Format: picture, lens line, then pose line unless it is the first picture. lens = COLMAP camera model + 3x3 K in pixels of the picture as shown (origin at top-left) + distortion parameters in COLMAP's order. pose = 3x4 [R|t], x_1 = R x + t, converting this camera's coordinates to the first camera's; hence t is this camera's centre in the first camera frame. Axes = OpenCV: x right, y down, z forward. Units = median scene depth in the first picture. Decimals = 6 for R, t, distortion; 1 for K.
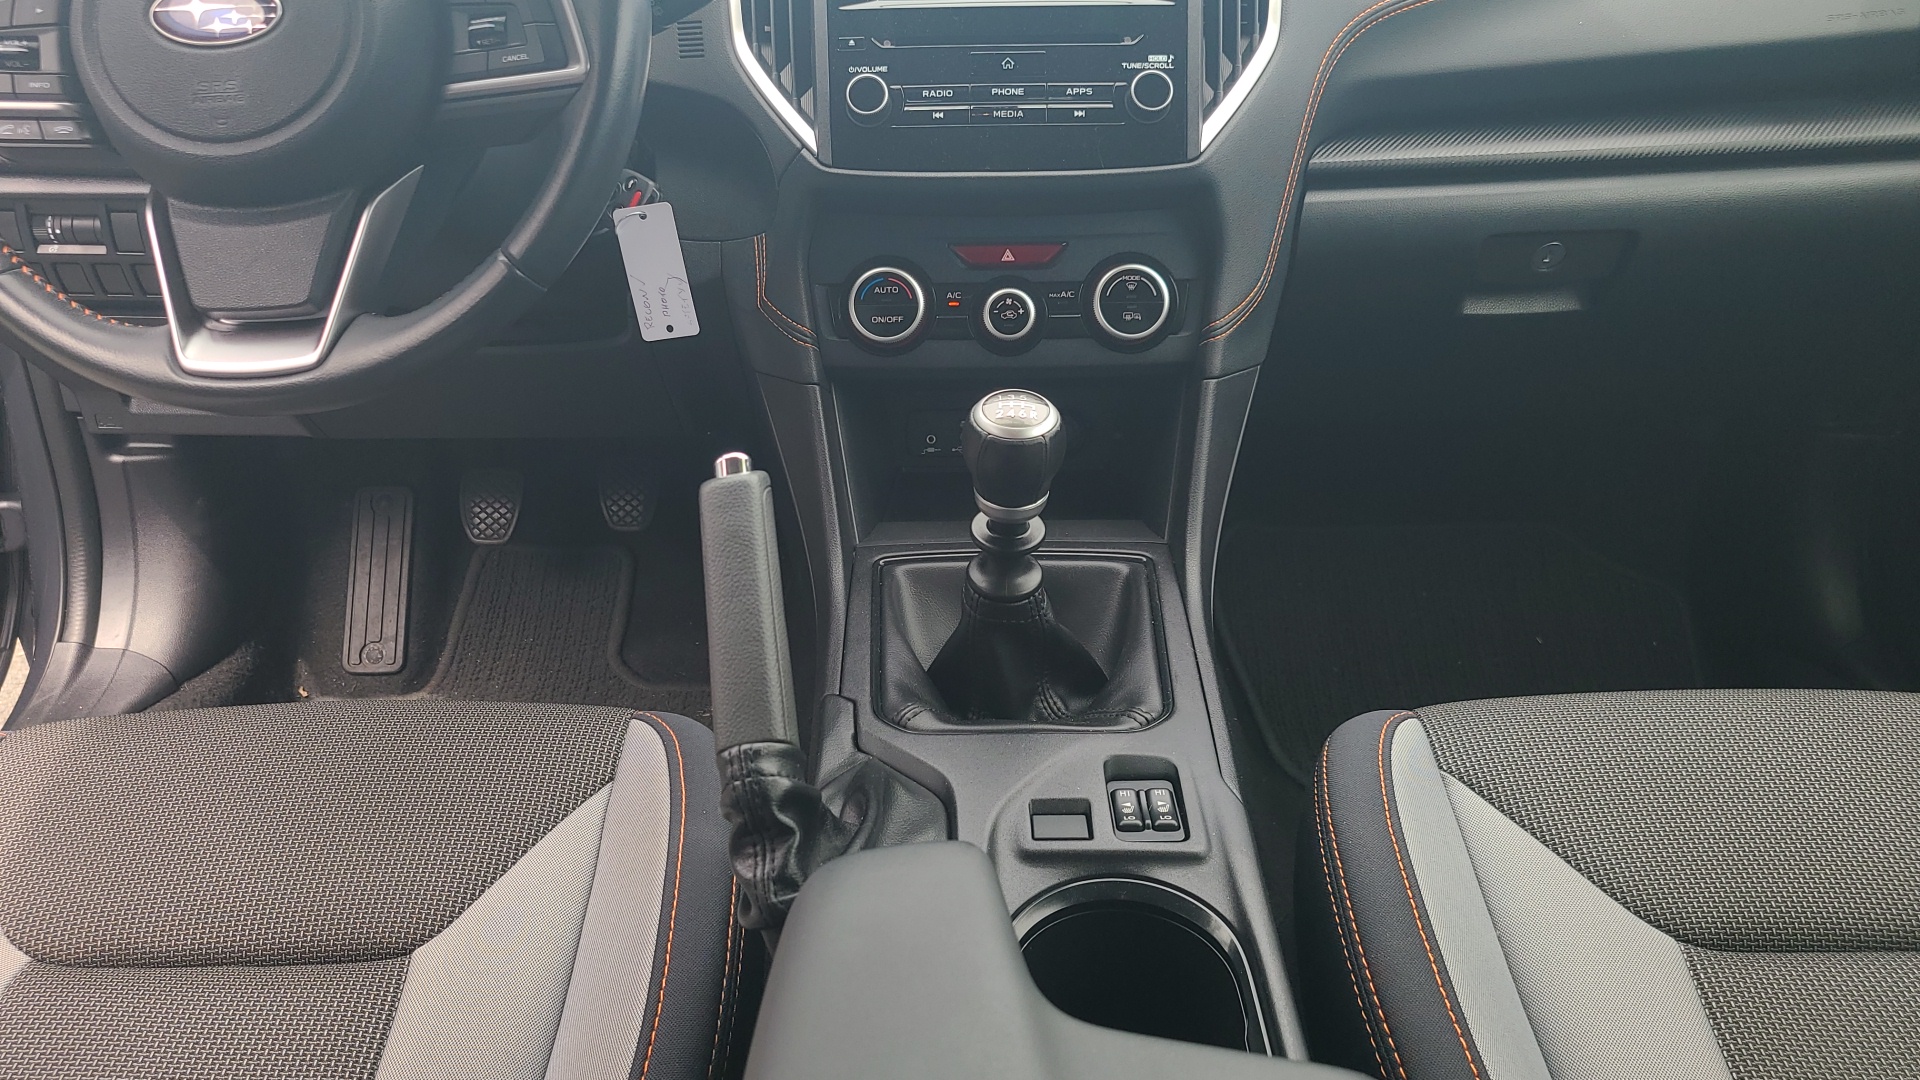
lens RADIAL K [[1474.4, 0, 960.0], [0, 1474.4, 540.0], [0, 0, 1]] dist [0.040153, -0.007164]
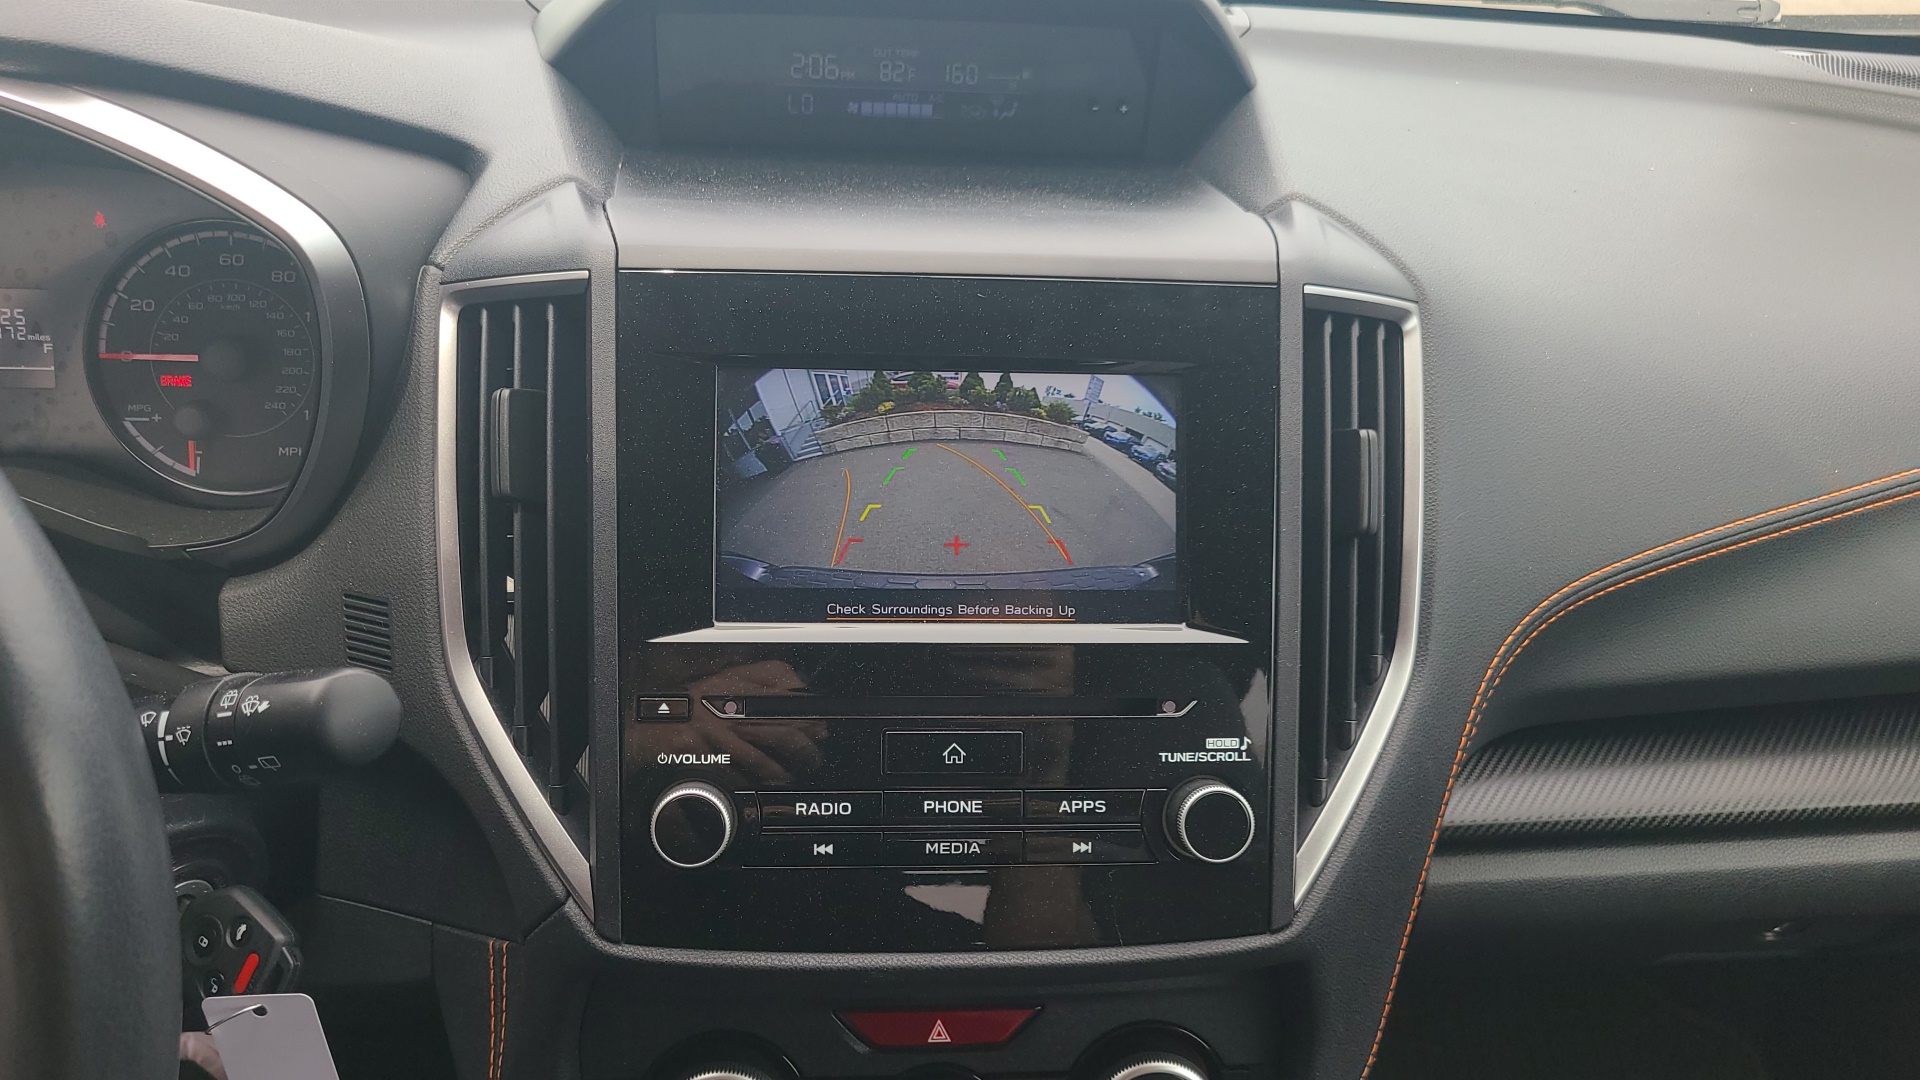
lens RADIAL K [[1541.1, 0, 961.5], [0, 1541.1, 544.8], [0, 0, 1]] dist [-0.007425, -0.012705]
pose [[0.994776, 0.023325, 0.099385, -0.021944], [-0.027999, 0.998554, 0.045887, -0.406748], [-0.098171, -0.048430, 0.993990, 0.422949]]
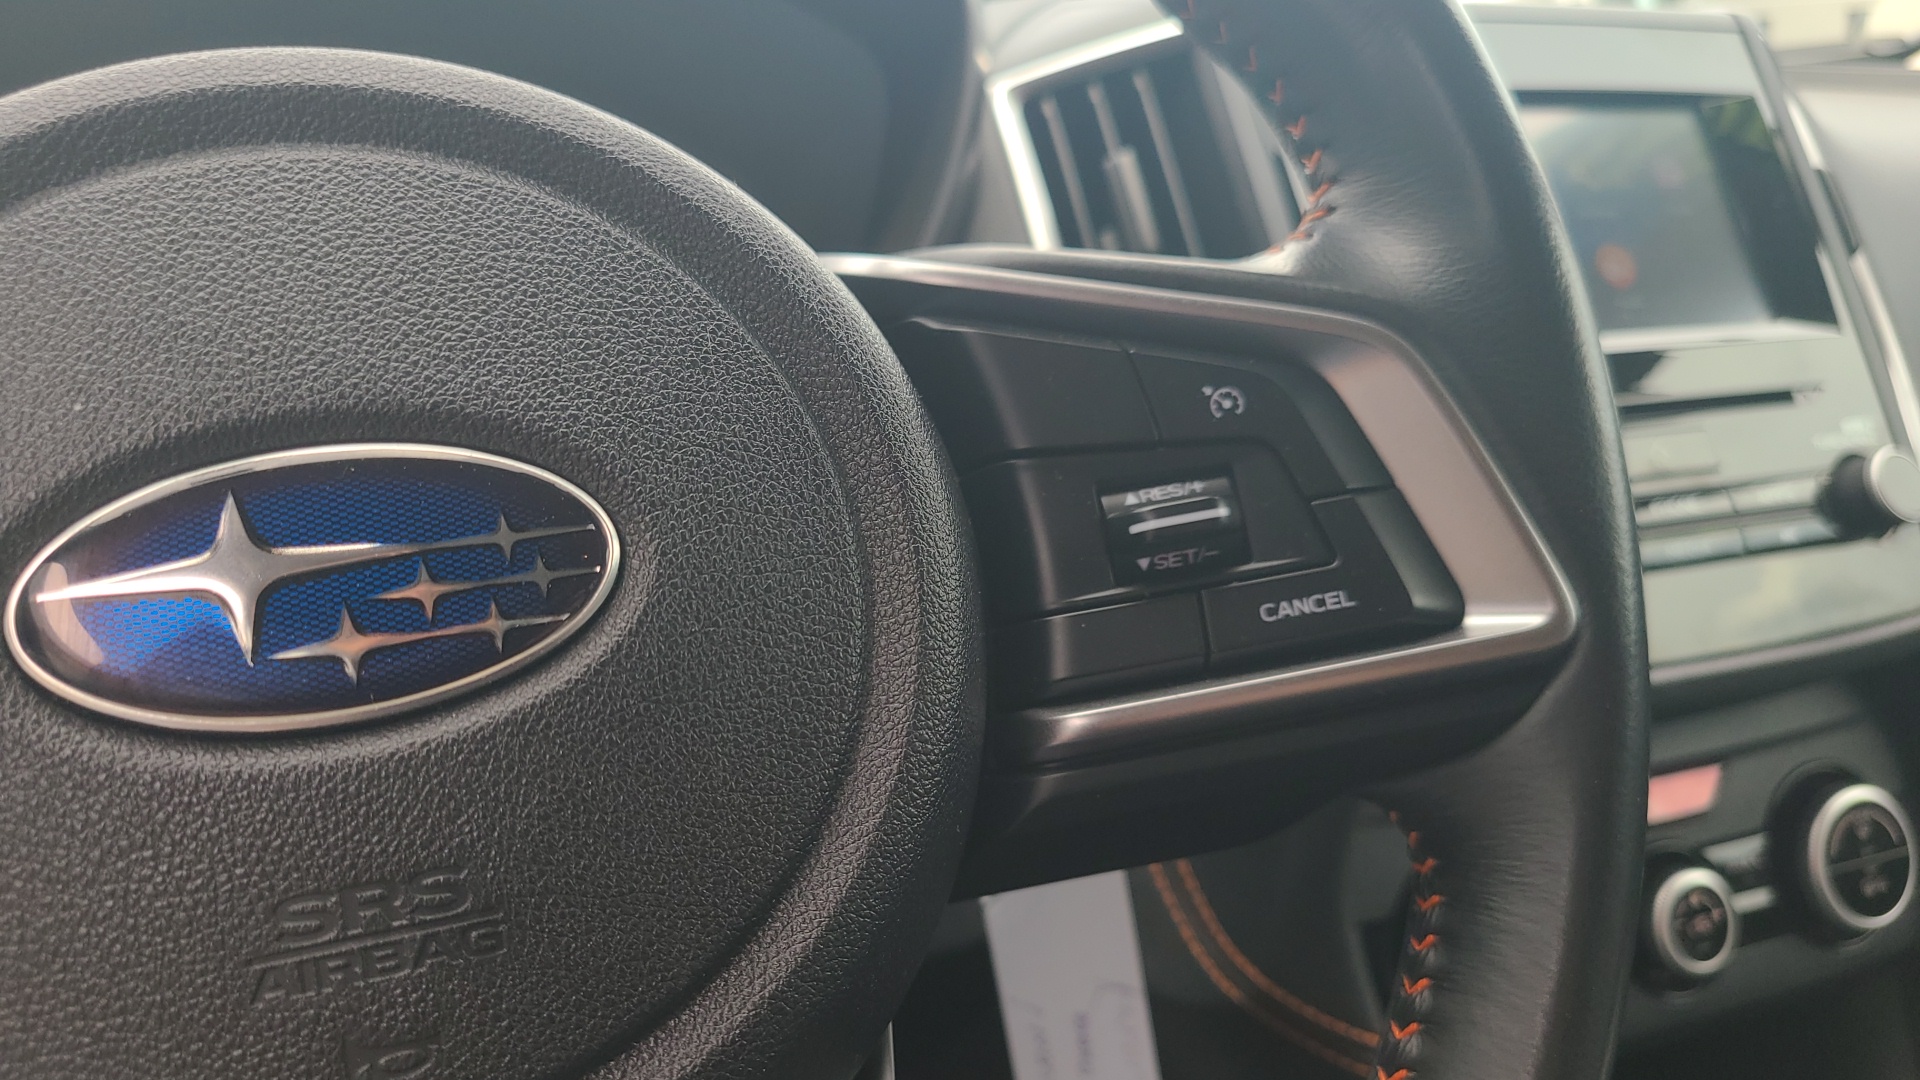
lens RADIAL K [[1541.1, 0, 961.5], [0, 1541.1, 544.8], [0, 0, 1]] dist [-0.007425, -0.012705]
pose [[0.920796, -0.095136, 0.378264, -0.383058], [0.167183, 0.972461, -0.162388, -0.234129], [-0.352398, 0.212766, 0.911343, 0.575579]]
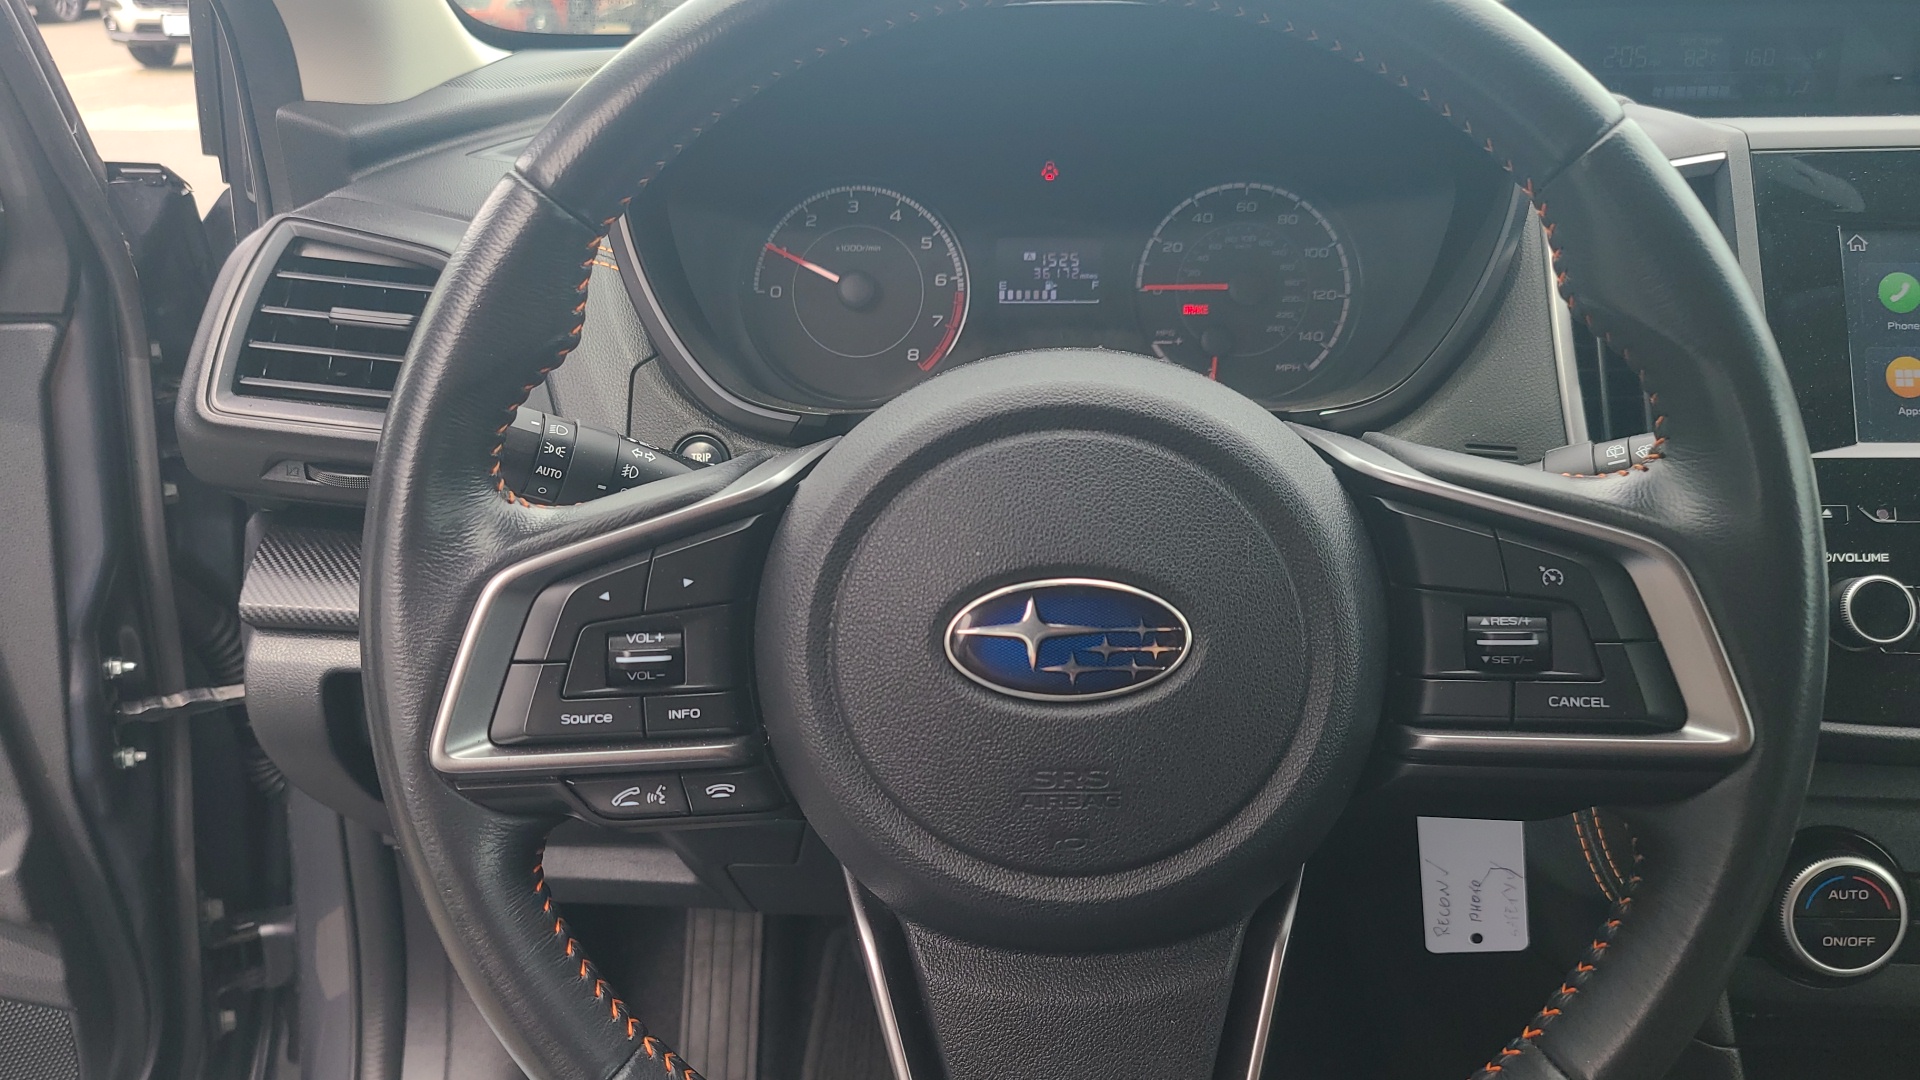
lens RADIAL K [[1474.4, 0, 960.0], [0, 1474.4, 540.0], [0, 0, 1]] dist [0.040153, -0.007164]
pose [[0.999749, 0.011942, -0.018955, -0.405944], [-0.012771, 0.998940, -0.044232, -0.281387], [0.018406, 0.044463, 0.998841, 0.357098]]
